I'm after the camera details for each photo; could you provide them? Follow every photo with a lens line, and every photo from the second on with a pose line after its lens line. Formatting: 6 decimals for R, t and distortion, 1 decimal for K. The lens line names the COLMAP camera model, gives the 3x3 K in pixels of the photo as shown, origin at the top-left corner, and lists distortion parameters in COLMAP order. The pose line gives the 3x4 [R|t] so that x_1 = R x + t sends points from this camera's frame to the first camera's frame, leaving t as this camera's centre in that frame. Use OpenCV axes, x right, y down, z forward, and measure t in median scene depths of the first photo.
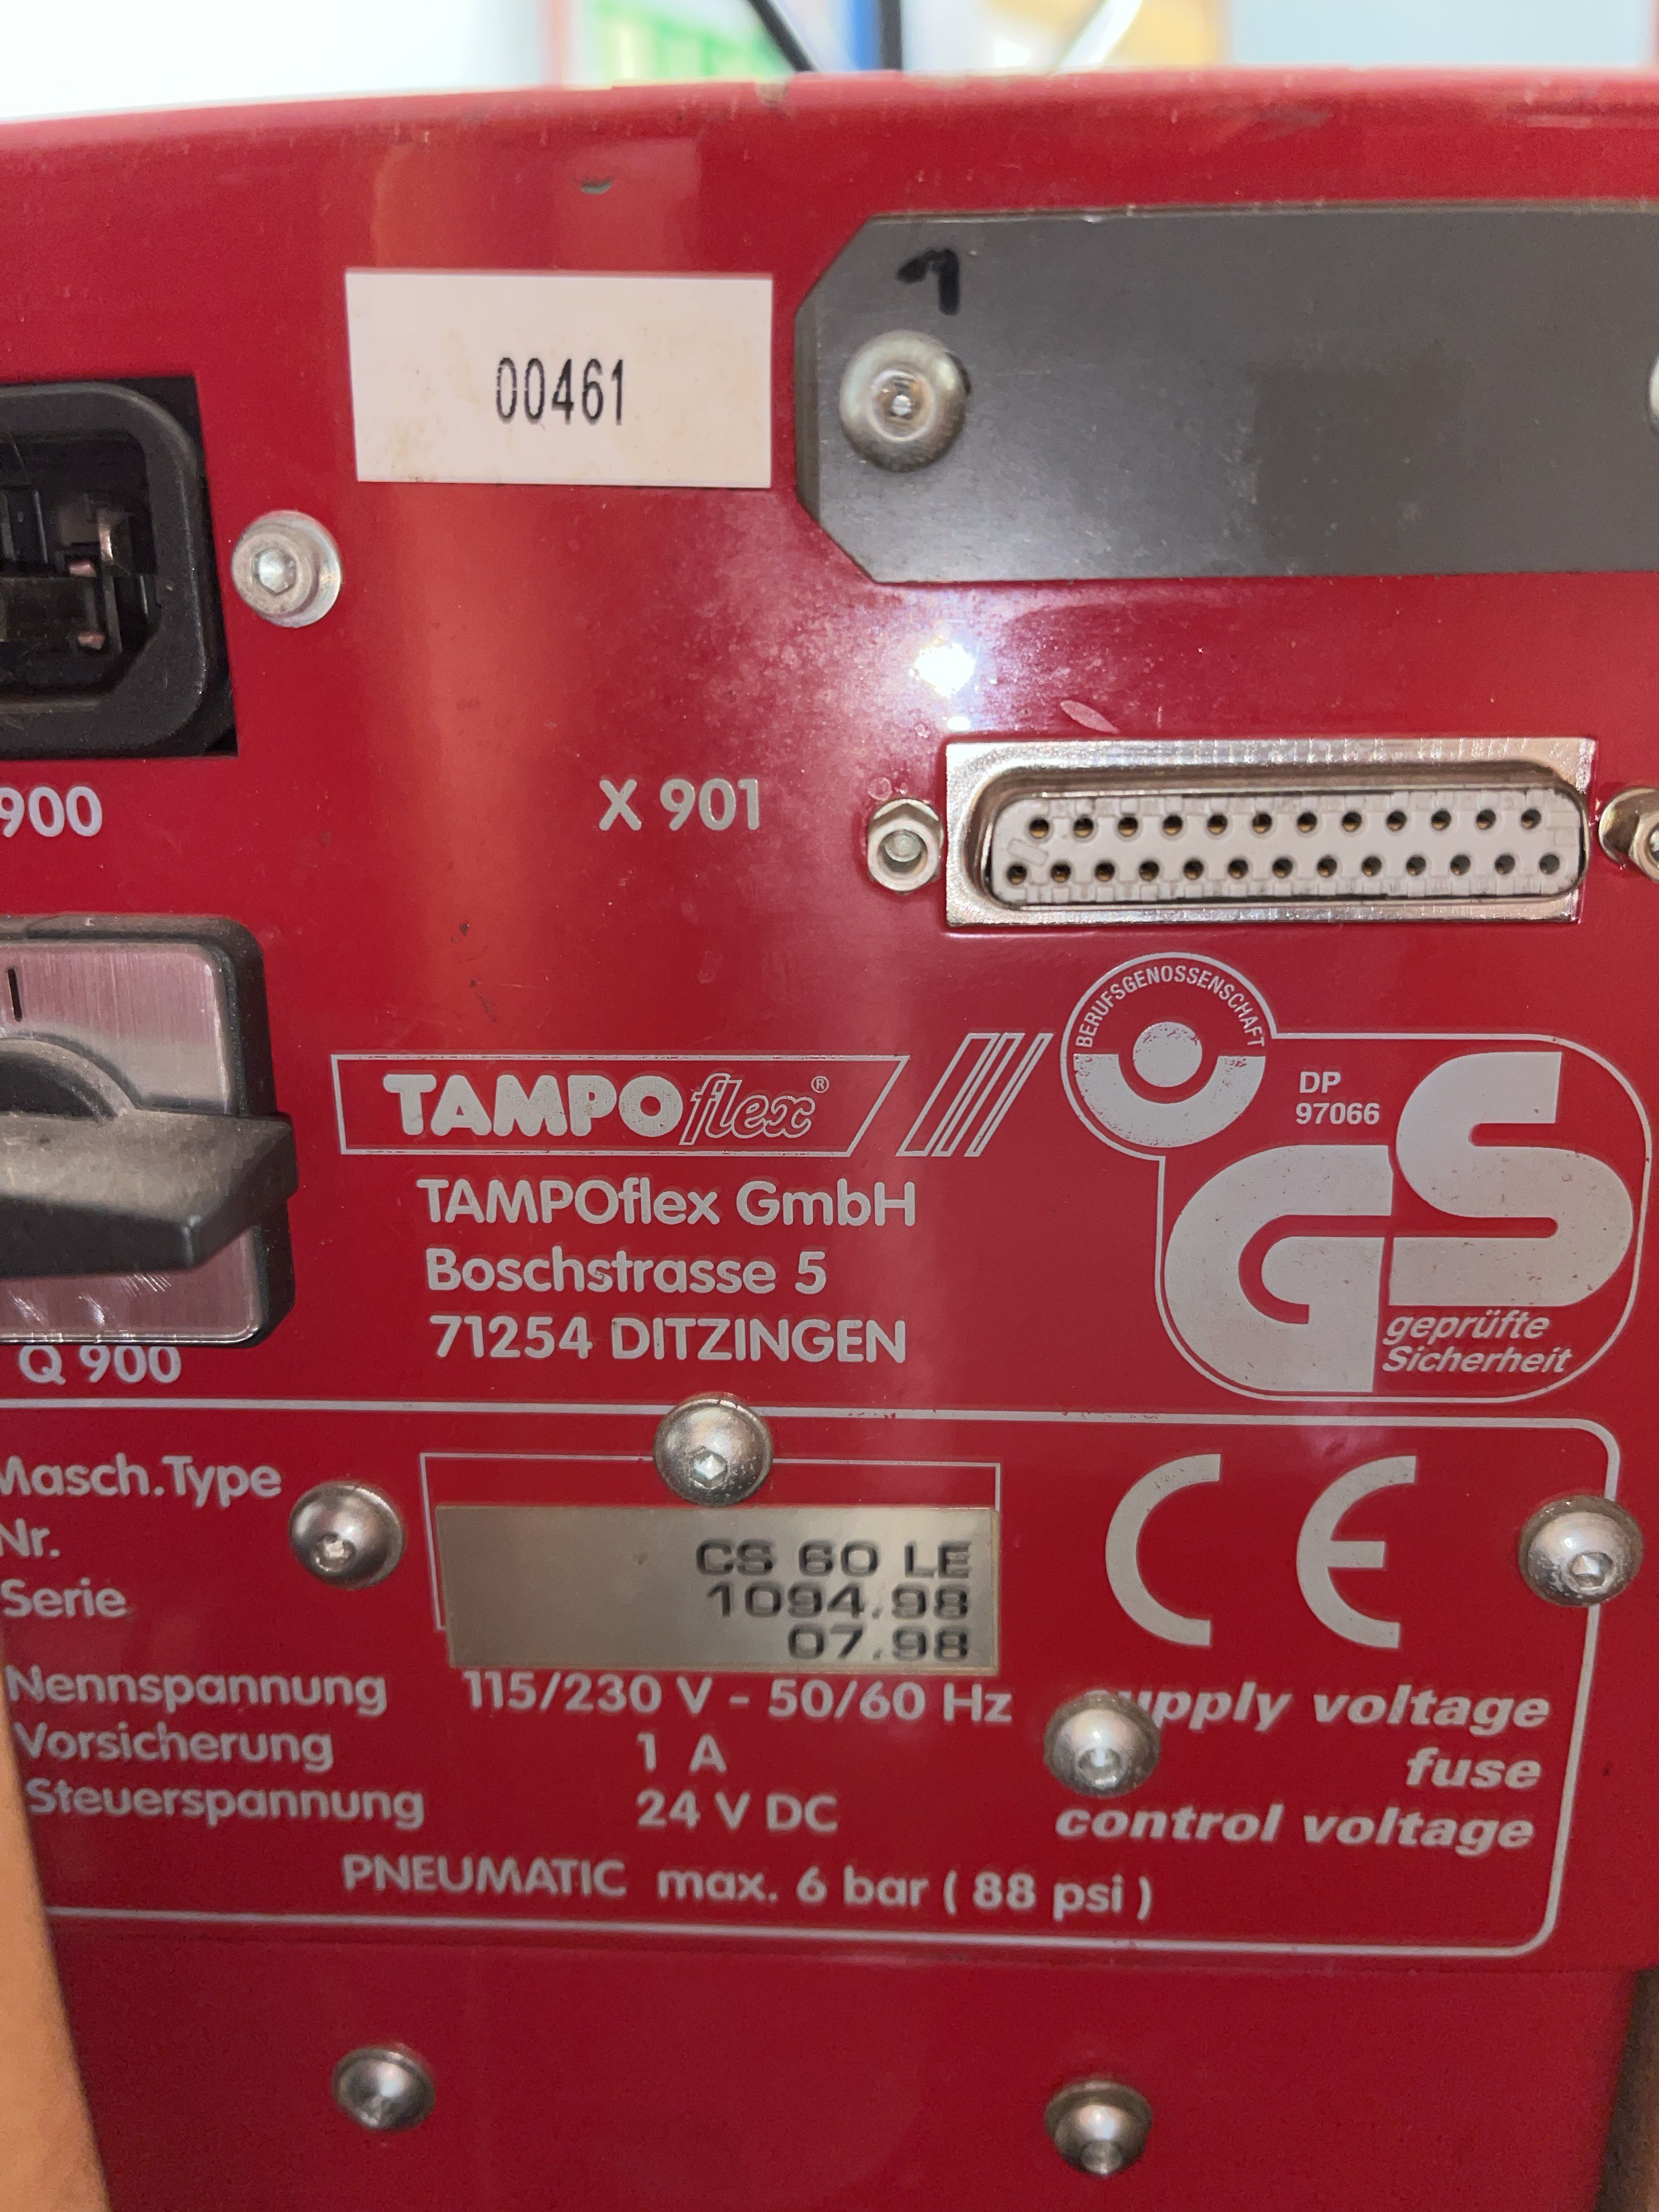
lens RADIAL K [[1635.8, 0, 825.1], [0, 1635.8, 1113.6], [0, 0, 1]] dist [0.002110, -0.066297]
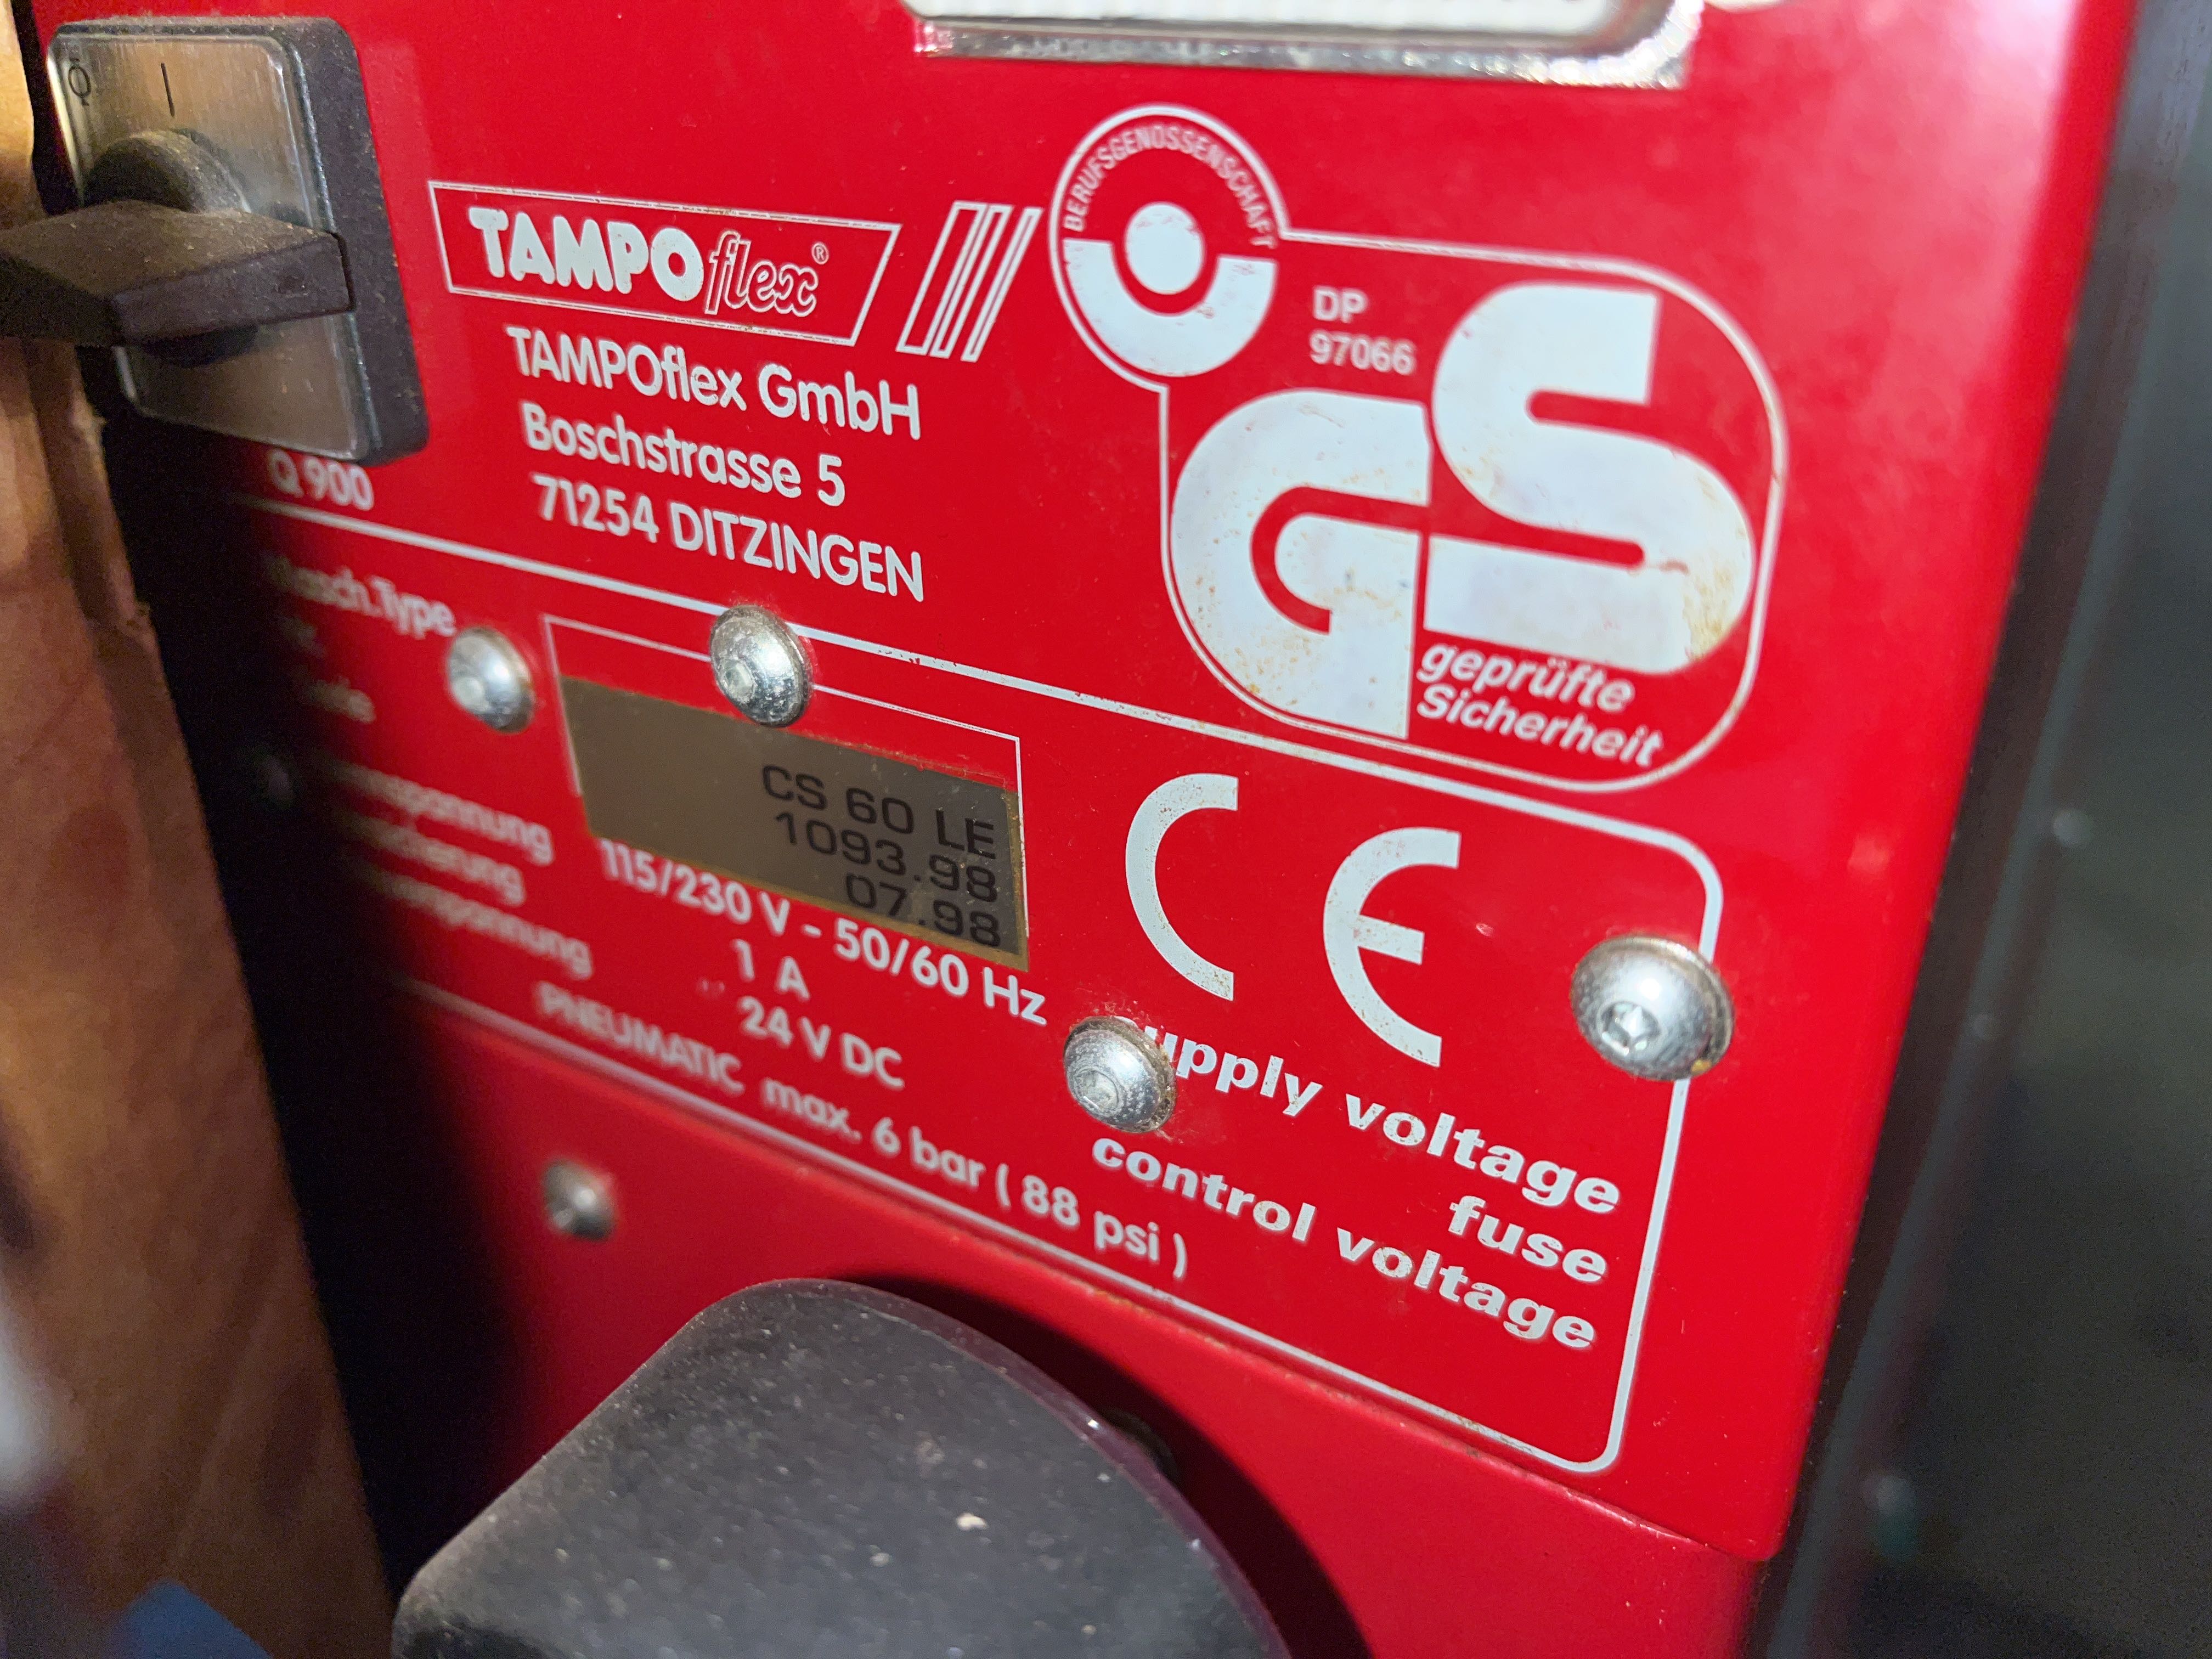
lens RADIAL K [[1635.8, 0, 1036.5], [0, 1635.8, 828.8], [0, 0, 1]] dist [0.002110, -0.066297]
pose [[0.891083, 0.232827, -0.389568, 0.483888], [-0.144577, 0.959287, 0.242622, 0.045580], [0.430196, -0.159874, 0.888466, 0.214103]]
